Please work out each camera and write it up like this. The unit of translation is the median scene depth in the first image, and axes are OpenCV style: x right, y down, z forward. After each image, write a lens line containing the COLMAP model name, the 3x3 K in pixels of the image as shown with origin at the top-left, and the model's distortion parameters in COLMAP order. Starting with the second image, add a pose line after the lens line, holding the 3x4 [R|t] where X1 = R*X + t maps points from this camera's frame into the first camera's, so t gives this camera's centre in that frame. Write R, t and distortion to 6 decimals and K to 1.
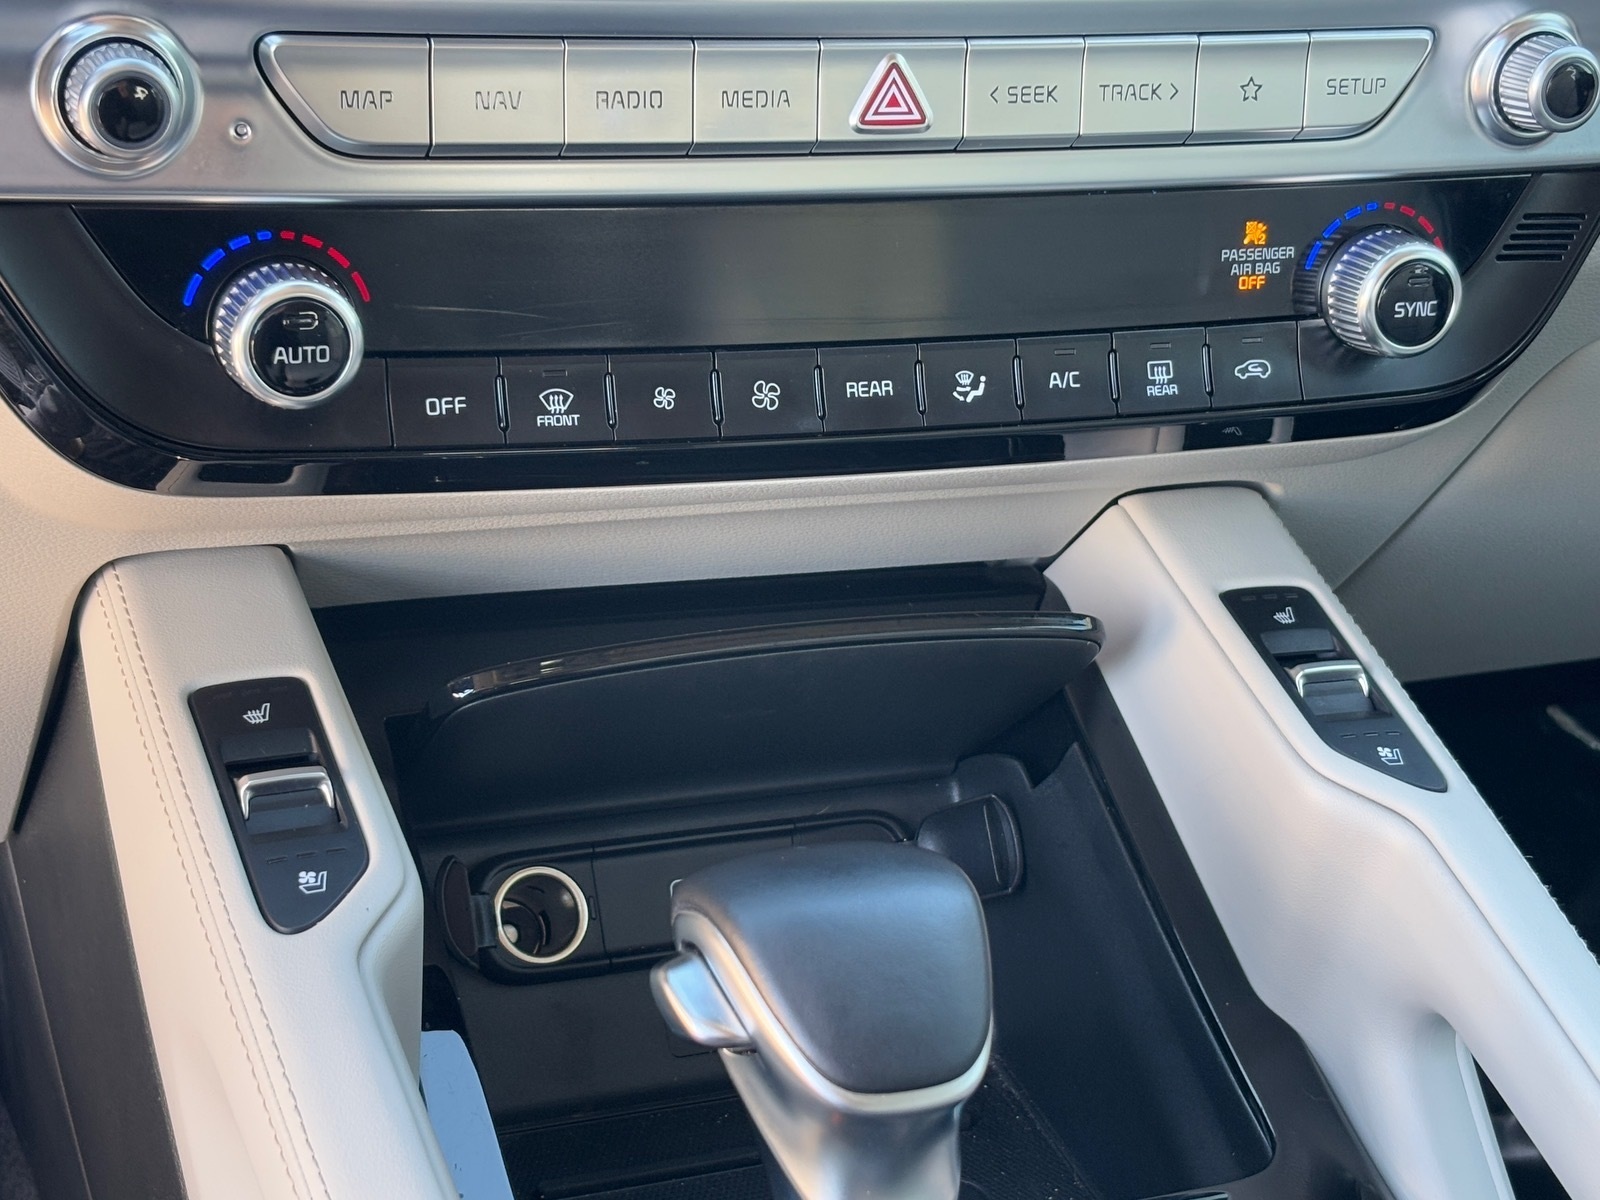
lens RADIAL K [[2879.6, 0, 769.1], [0, 2879.6, 615.8], [0, 0, 1]] dist [0.112595, 0.000000]
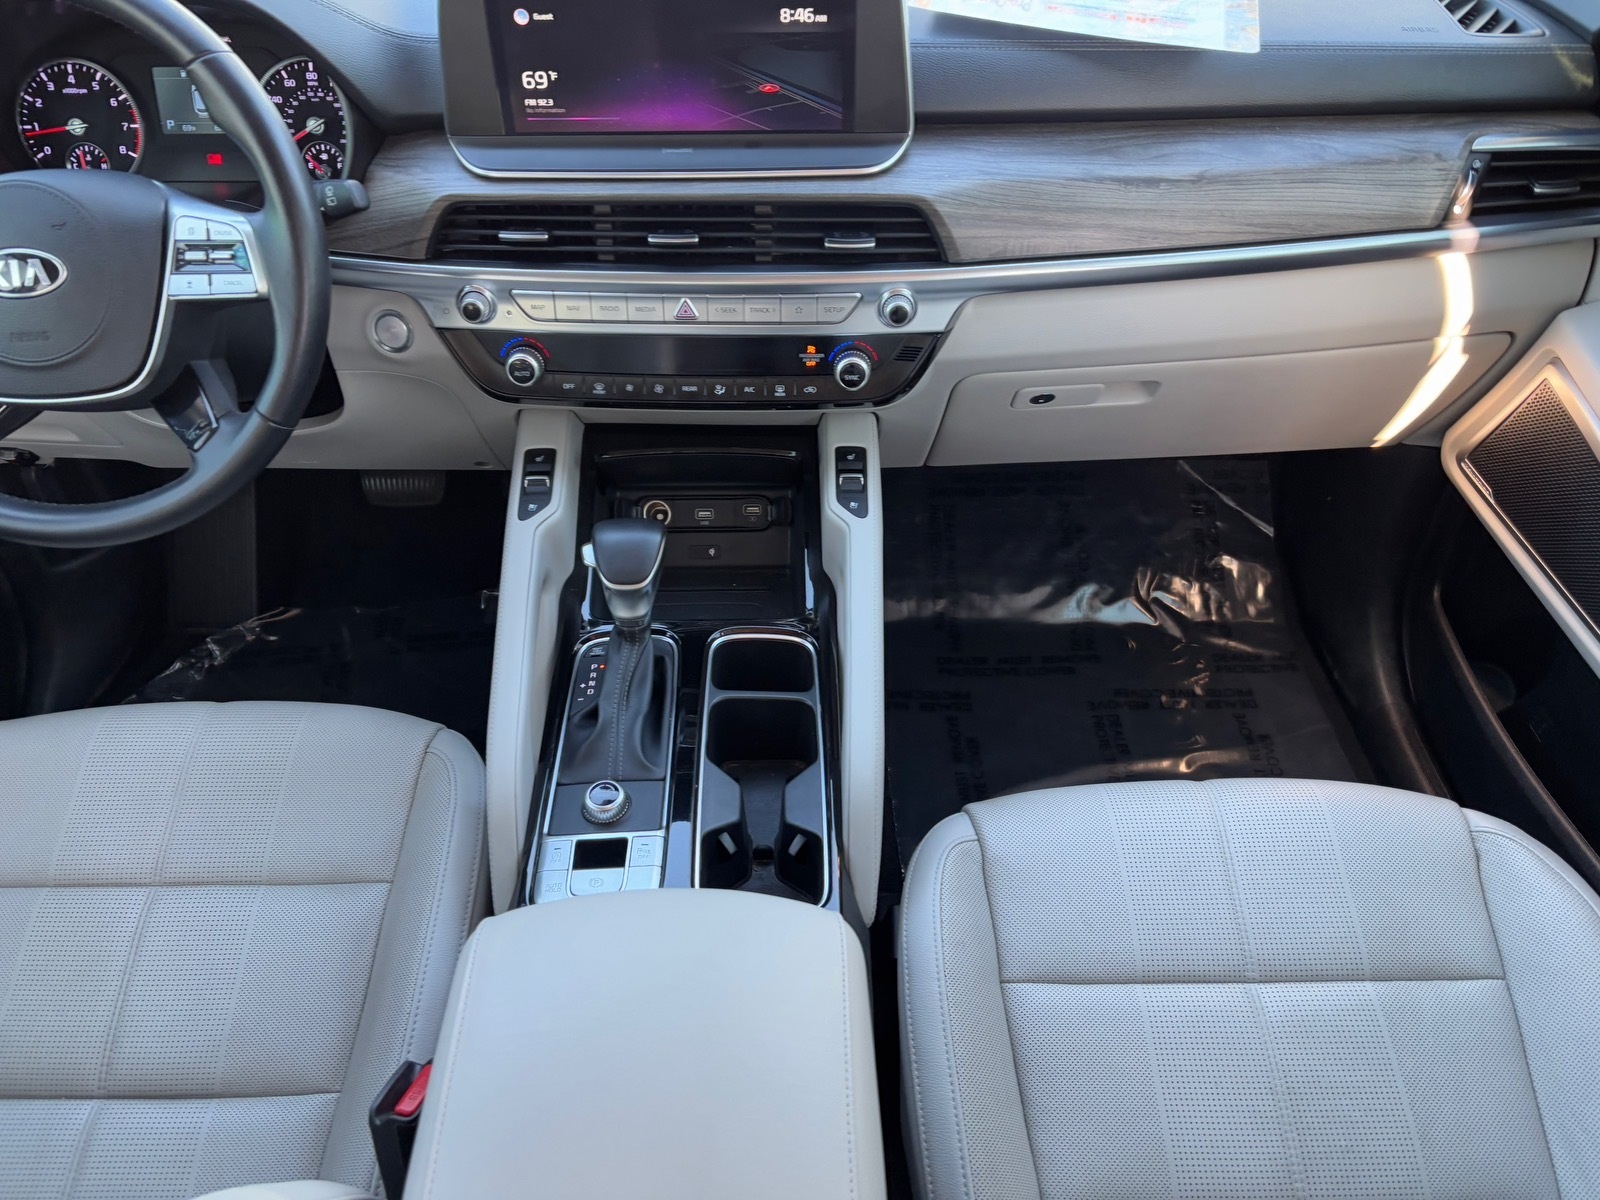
lens RADIAL K [[1229.5, 0, 789.9], [0, 1229.5, 616.9], [0, 0, 1]] dist [0.036481, -0.052406]
pose [[0.934822, 0.158886, -0.317589, 0.695069], [-0.075488, 0.962795, 0.259475, -0.216111], [0.347000, -0.218589, 0.912036, -0.417770]]
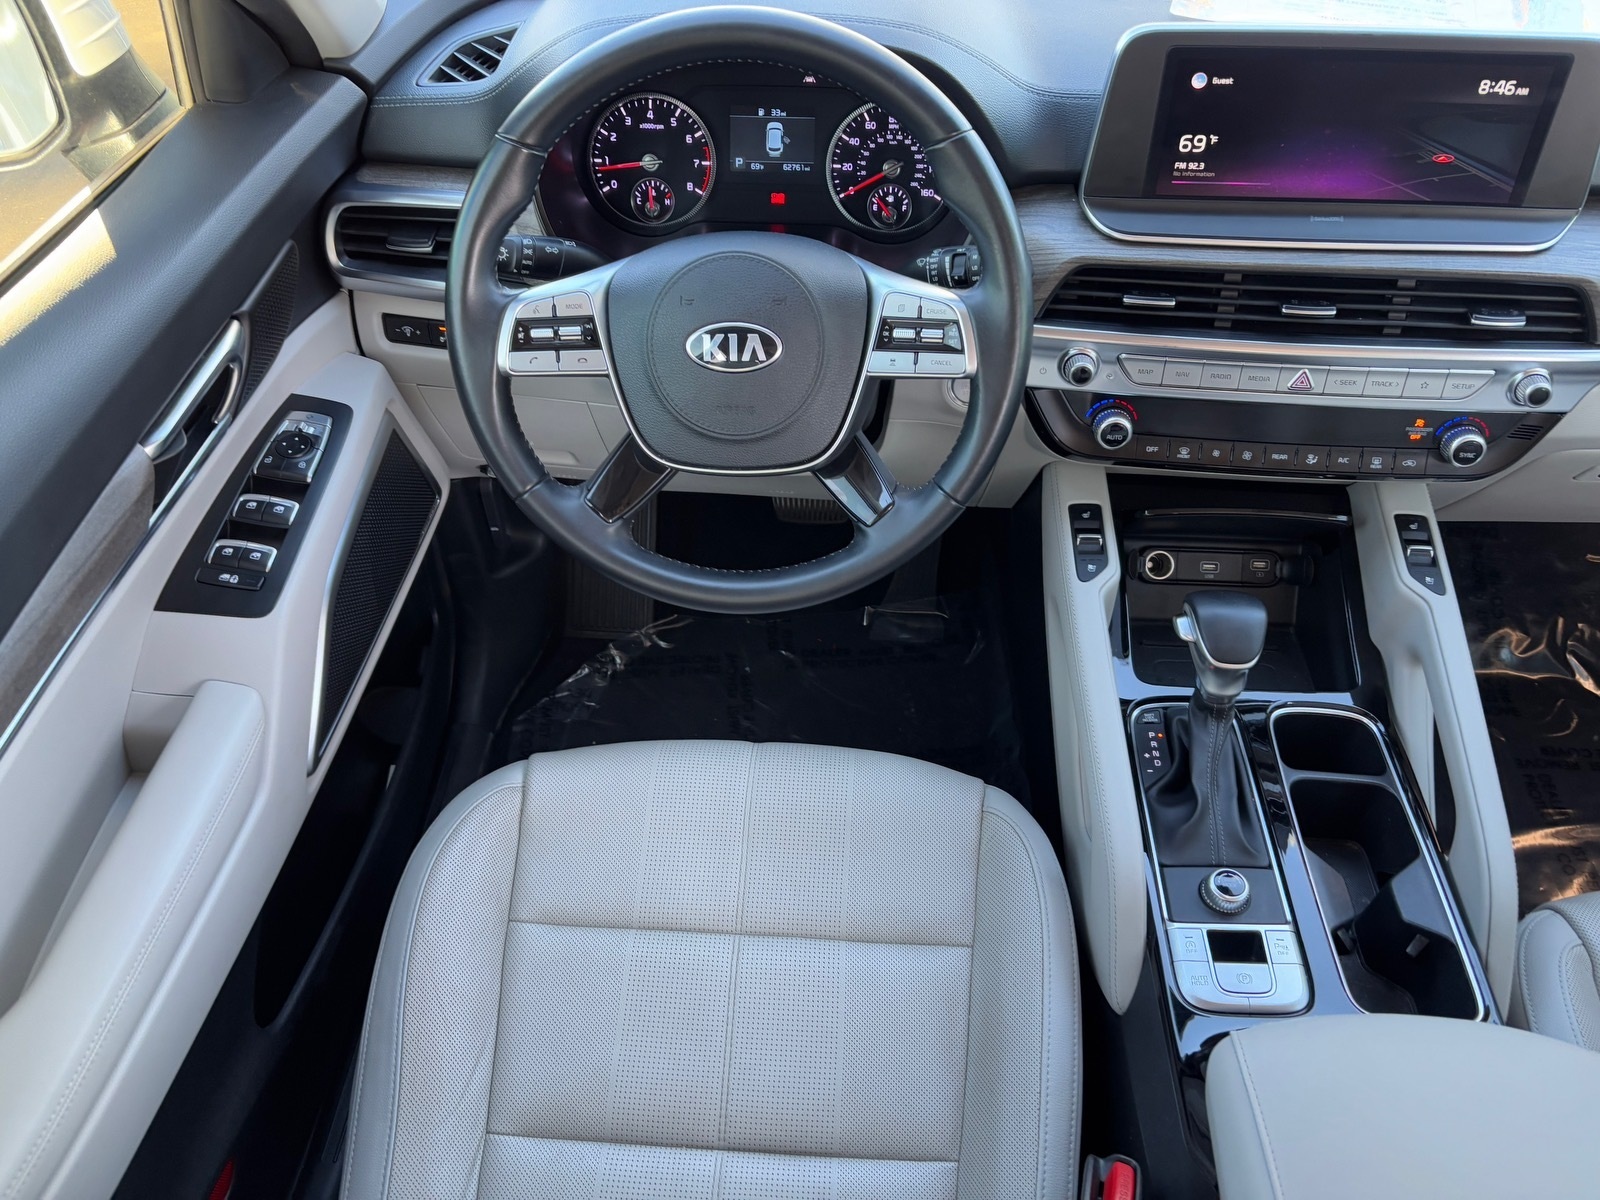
lens RADIAL K [[1229.5, 0, 785.3], [0, 1229.5, 614.6], [0, 0, 1]] dist [0.036481, -0.052406]
pose [[0.905638, 0.217740, -0.363880, 0.079799], [-0.105668, 0.946913, 0.303628, -0.292971], [0.410675, -0.236527, 0.880569, -0.603243]]
